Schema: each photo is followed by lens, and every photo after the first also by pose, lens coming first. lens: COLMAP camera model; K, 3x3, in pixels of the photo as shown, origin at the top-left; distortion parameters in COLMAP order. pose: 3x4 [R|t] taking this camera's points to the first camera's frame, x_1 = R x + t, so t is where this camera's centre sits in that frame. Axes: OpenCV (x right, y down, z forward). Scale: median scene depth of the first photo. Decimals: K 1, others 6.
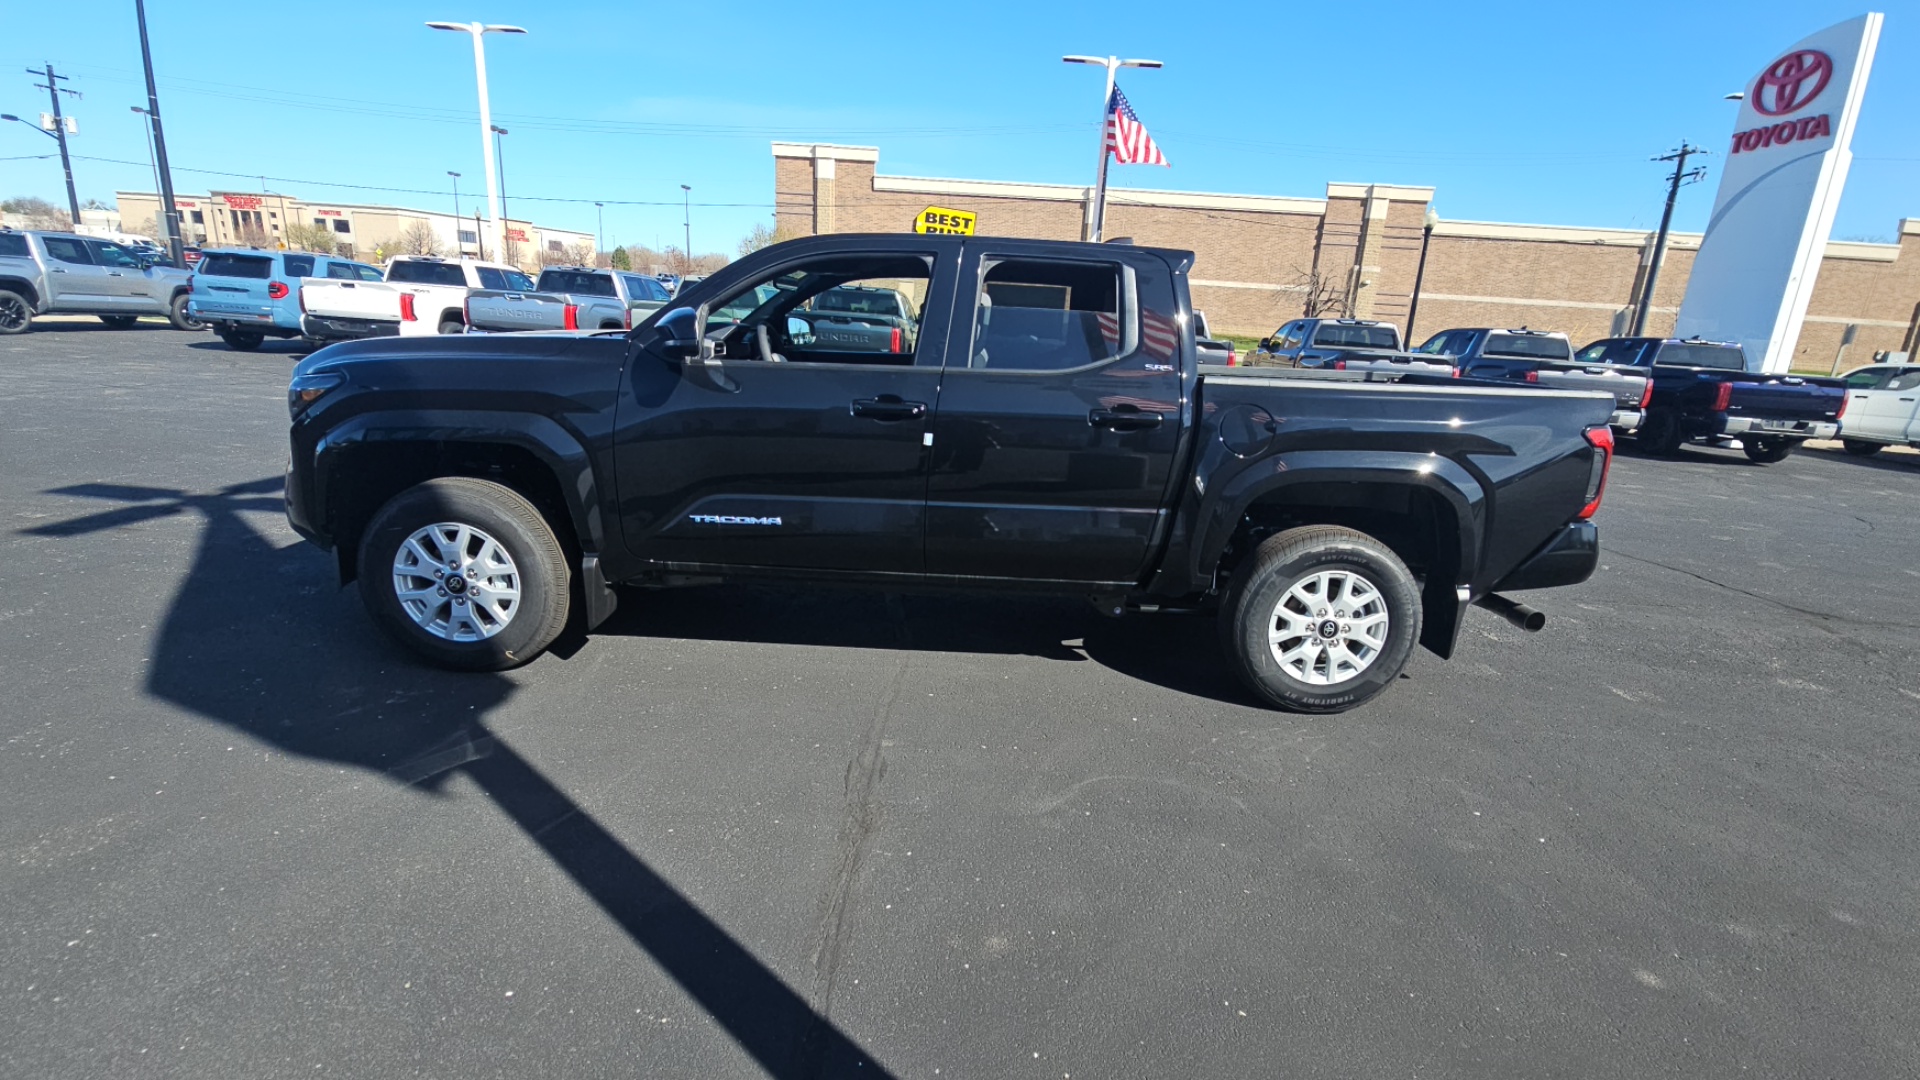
lens RADIAL K [[855.8, 0, 980.1], [0, 855.8, 537.0], [0, 0, 1]] dist [0.008700, -0.006929]
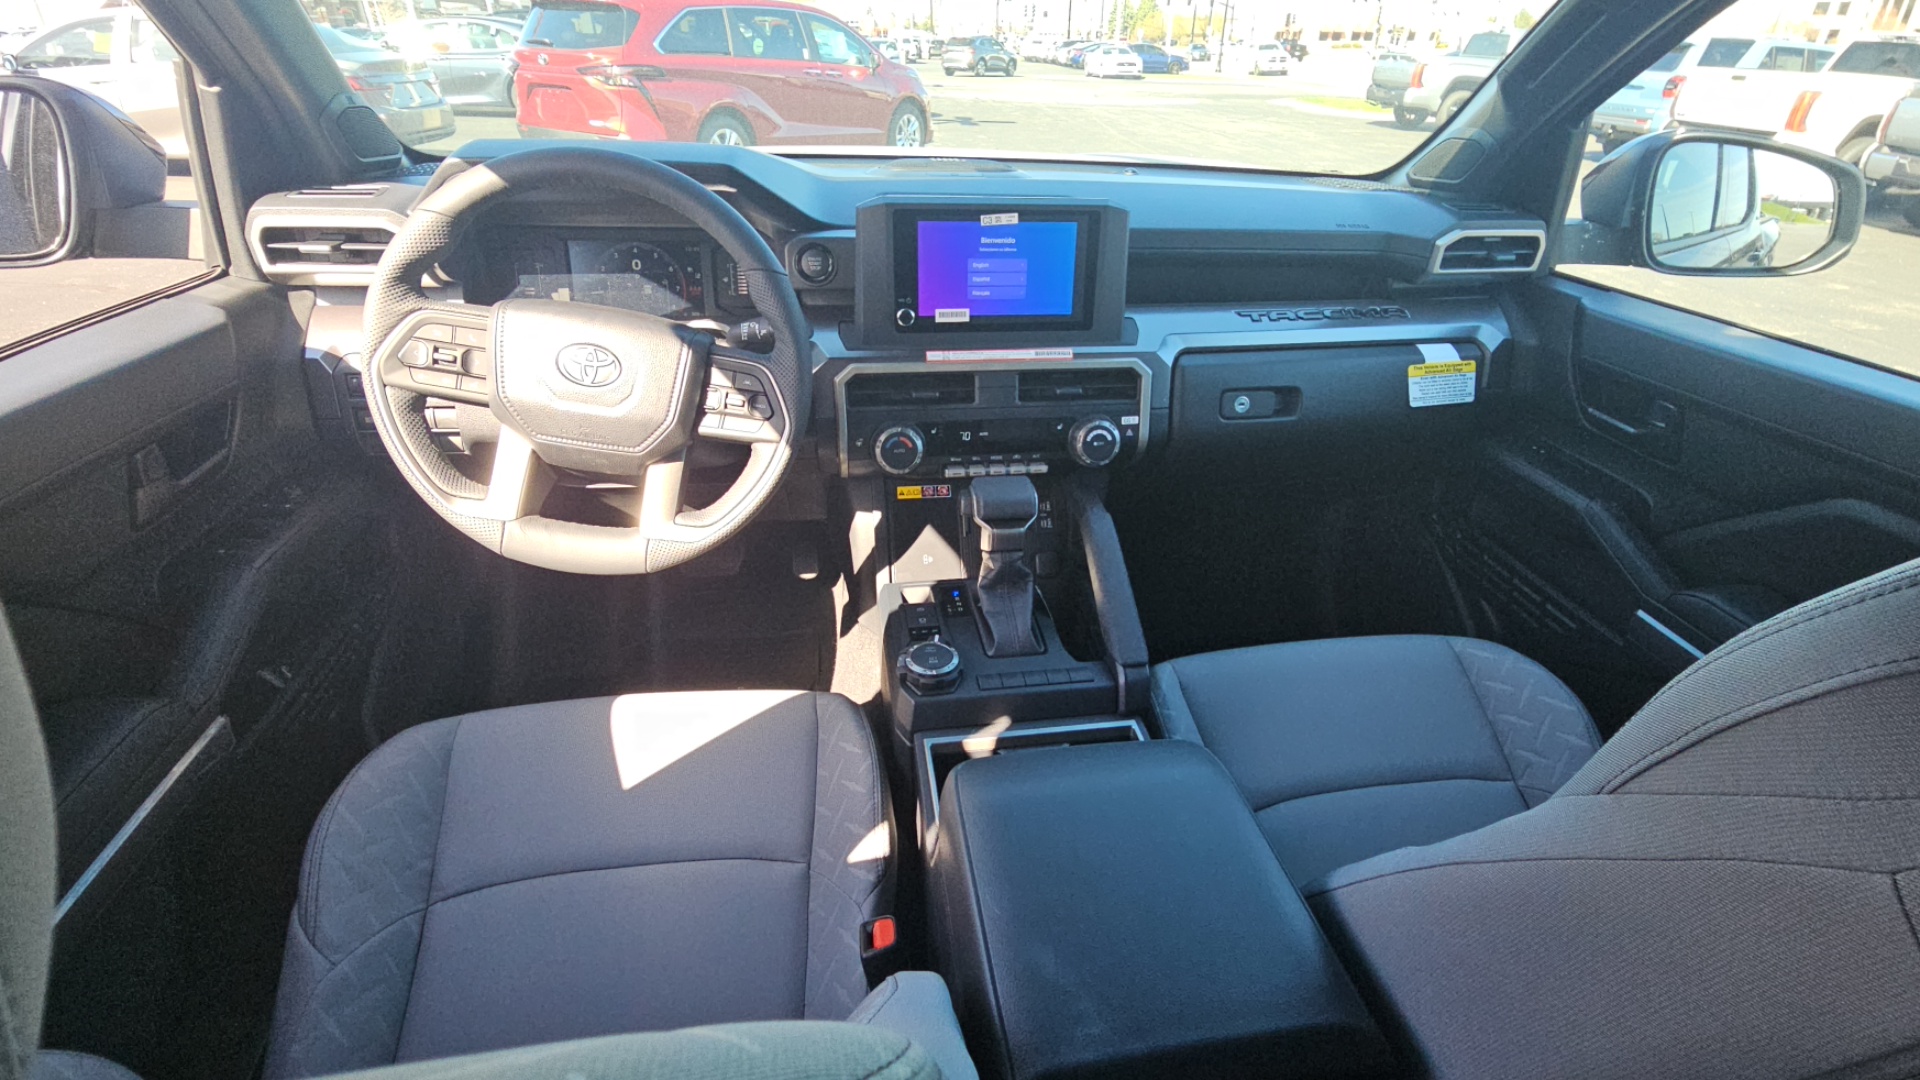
lens RADIAL K [[855.8, 0, 982.0], [0, 855.8, 544.6], [0, 0, 1]] dist [0.008700, -0.006929]
pose [[0.138240, 0.452852, -0.880804, 0.012630], [-0.266824, 0.873489, 0.407213, -0.061436], [0.953779, 0.178726, 0.241582, 0.239621]]
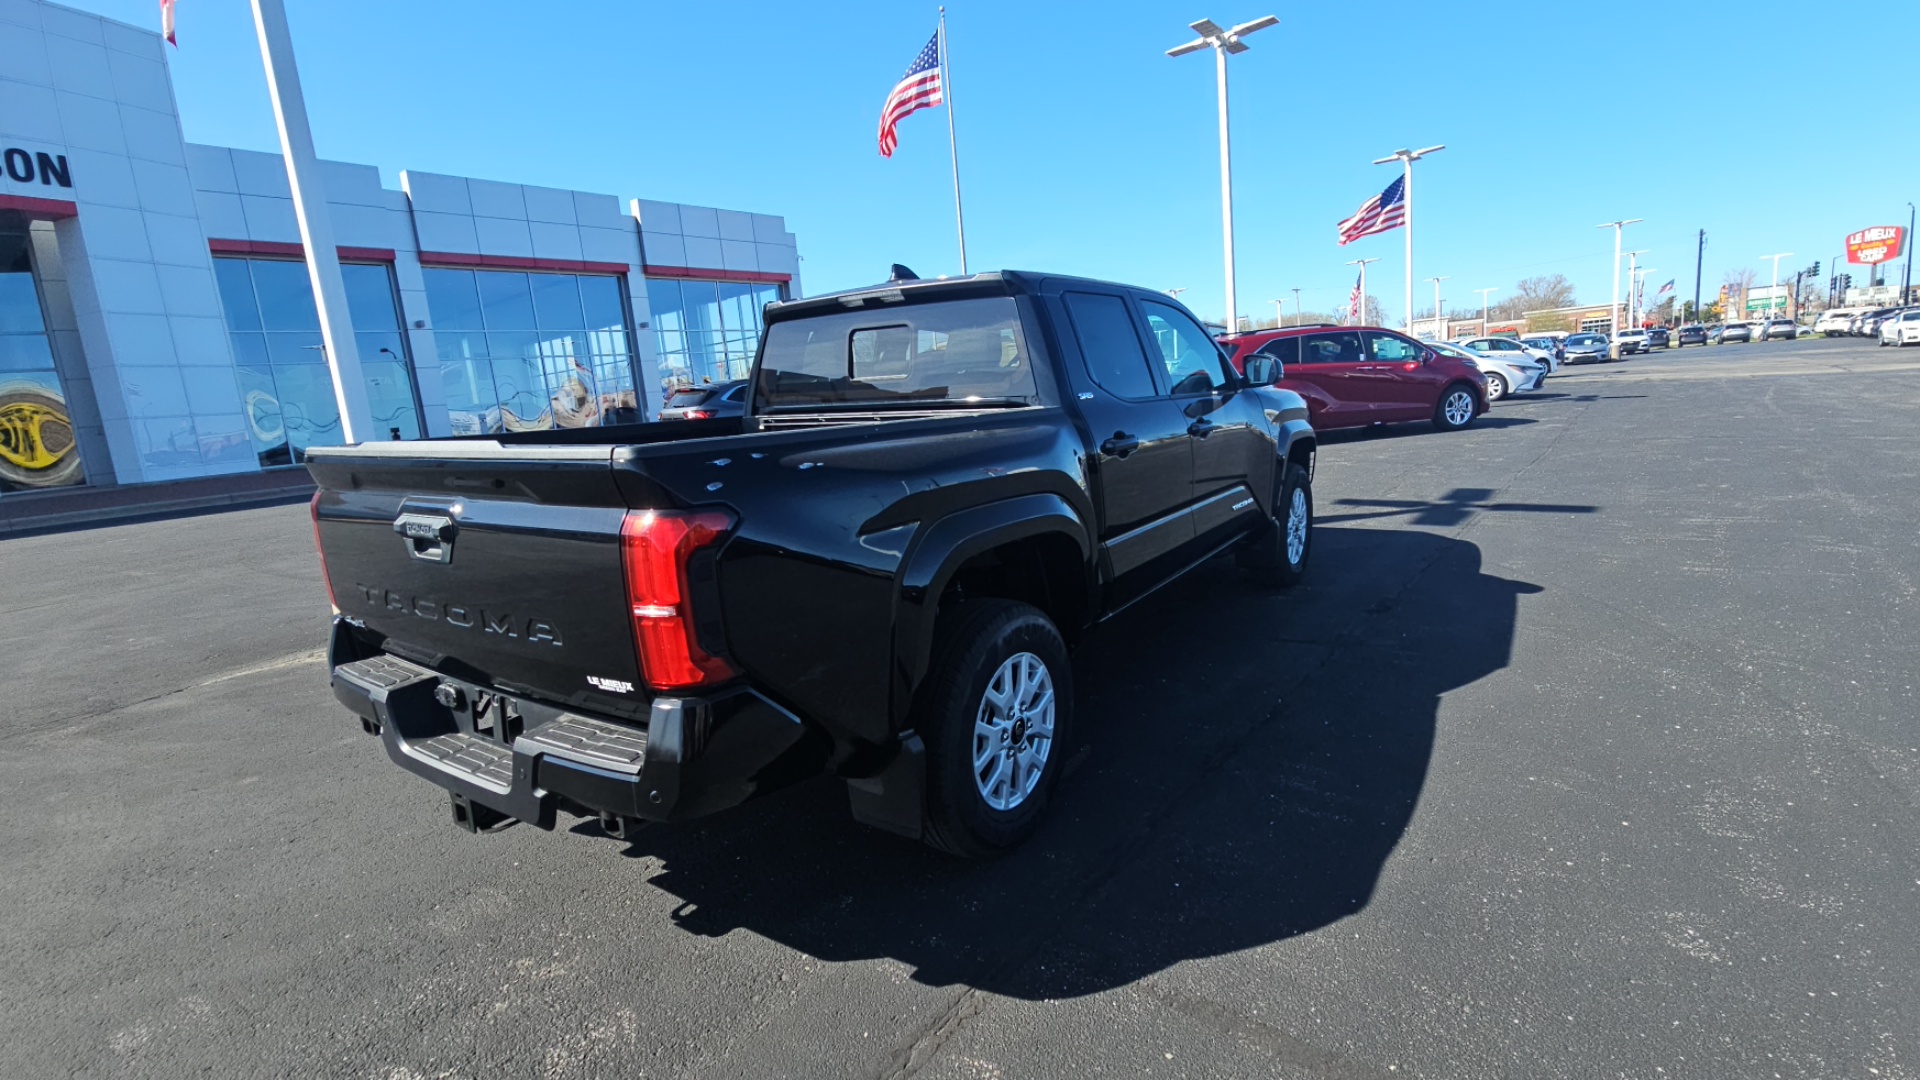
lens RADIAL K [[855.8, 0, 980.3], [0, 855.8, 544.4], [0, 0, 1]] dist [0.008700, -0.006929]
pose [[-0.578254, 0.135470, -0.804531, 0.221269], [-0.168491, 0.945030, 0.280230, -0.083446], [0.798269, 0.297600, -0.523642, 0.400276]]
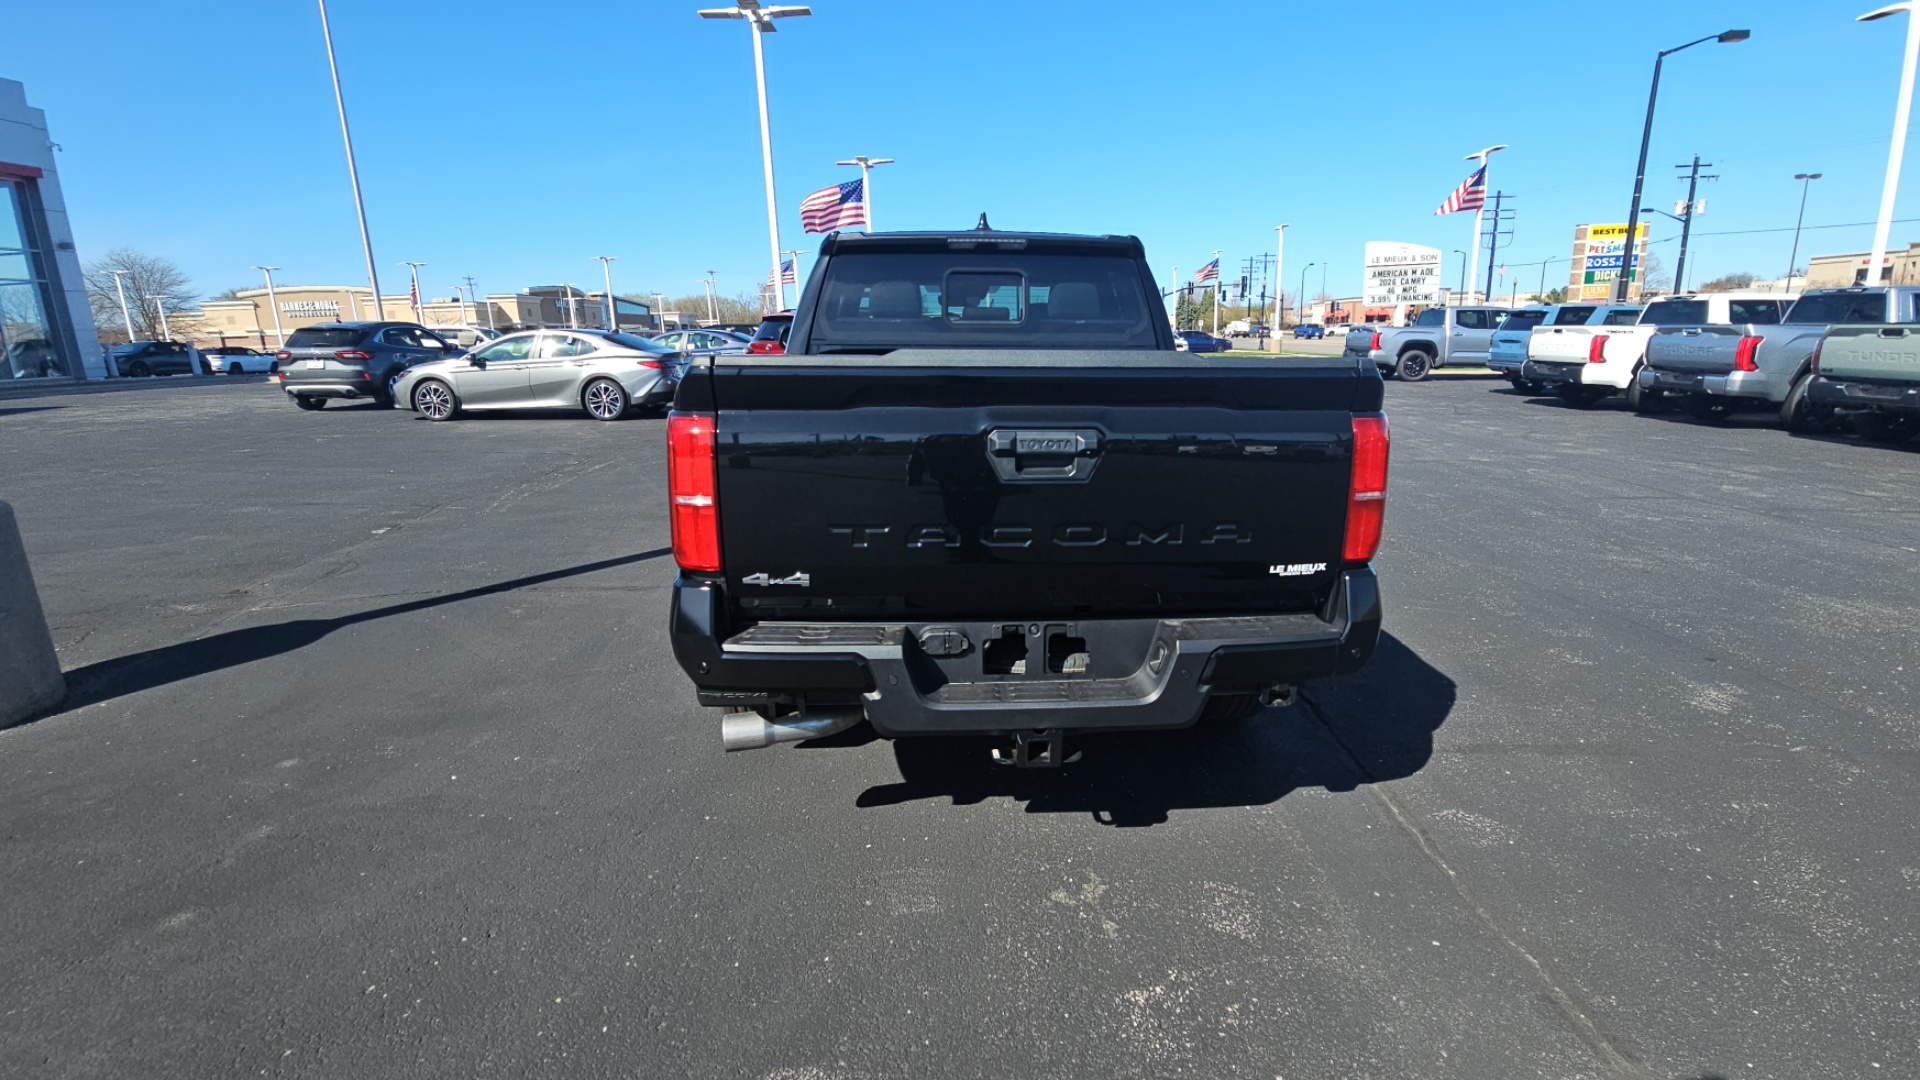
lens RADIAL K [[855.8, 0, 979.3], [0, 855.8, 545.7], [0, 0, 1]] dist [0.008700, -0.006929]
pose [[0.039025, 0.178426, -0.983179, 0.283912], [-0.236692, 0.957577, 0.164385, -0.040443], [0.970801, 0.226296, 0.079602, 0.253690]]
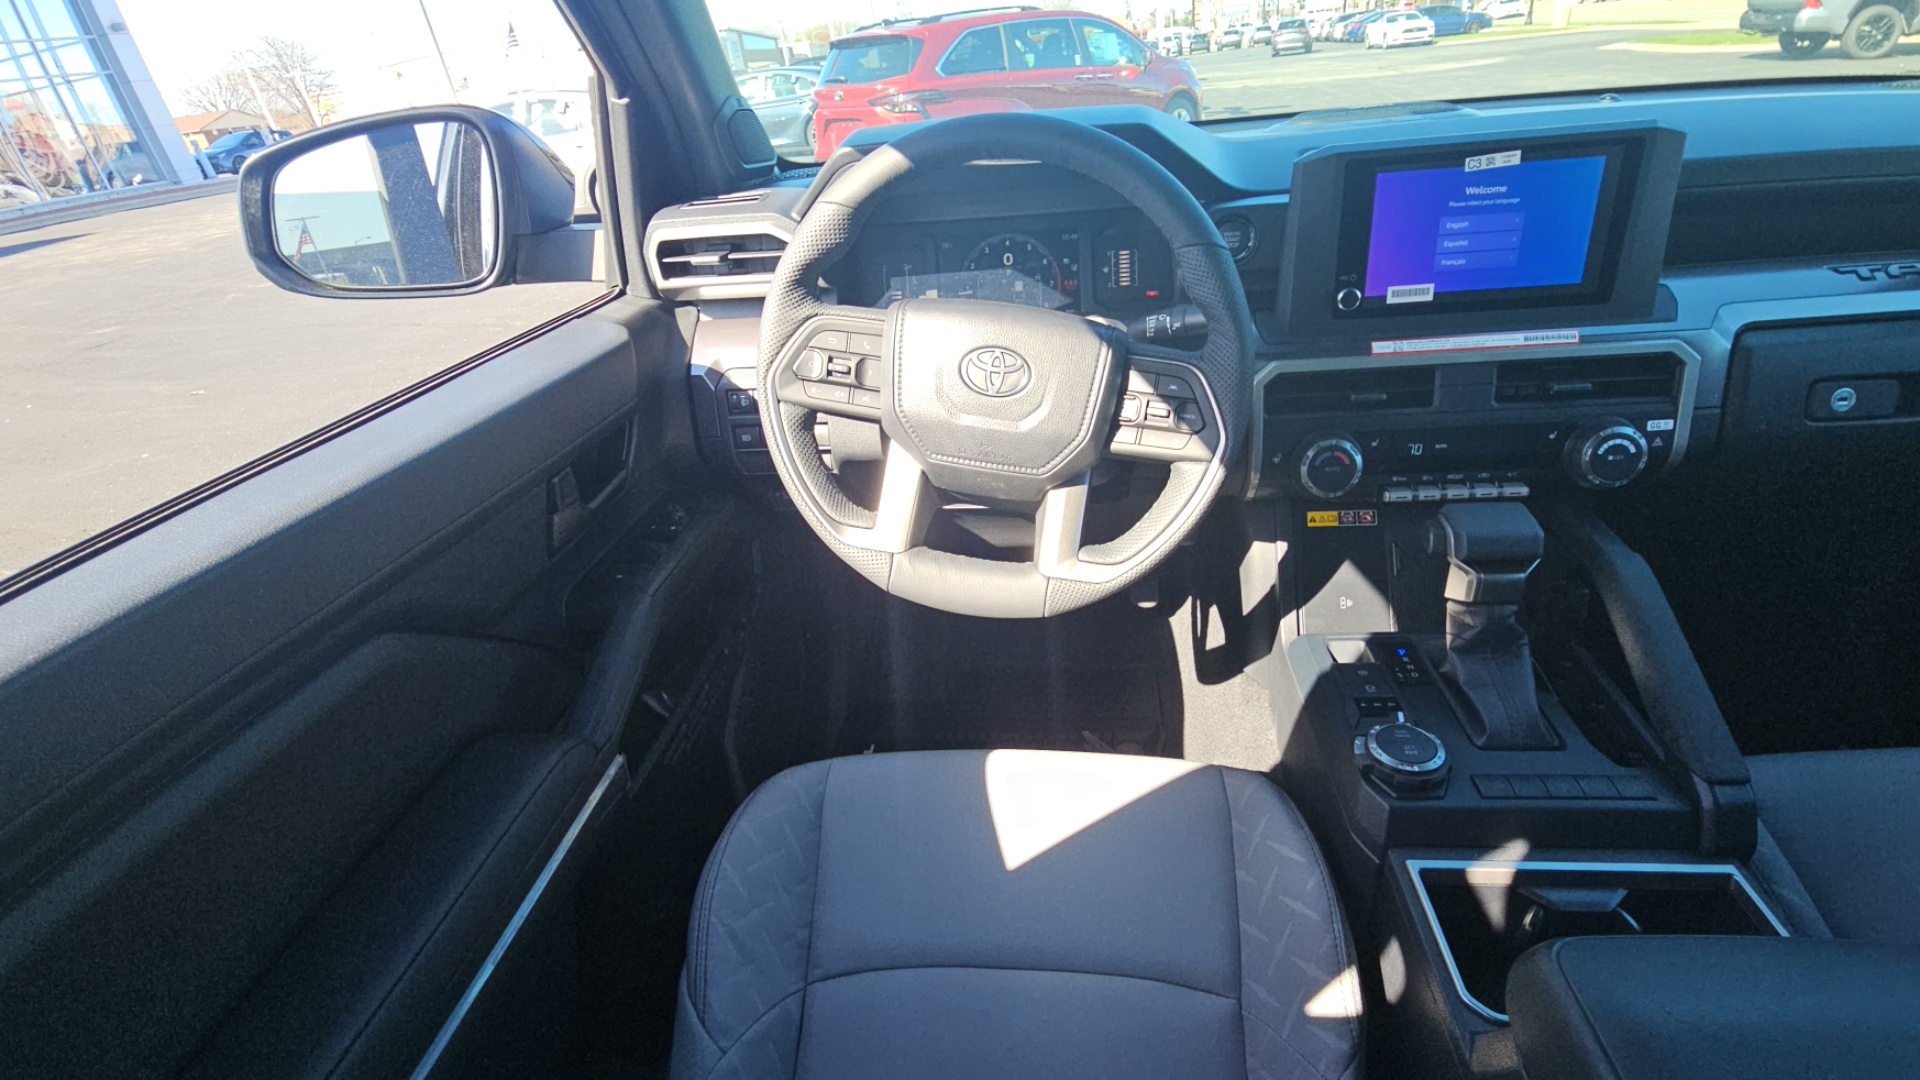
lens RADIAL K [[855.8, 0, 984.5], [0, 855.8, 545.8], [0, 0, 1]] dist [0.008700, -0.006929]
pose [[-0.122154, 0.448676, -0.885307, -0.000788], [-0.165707, 0.870247, 0.463908, -0.054788], [0.978580, 0.203370, -0.031956, 0.228379]]
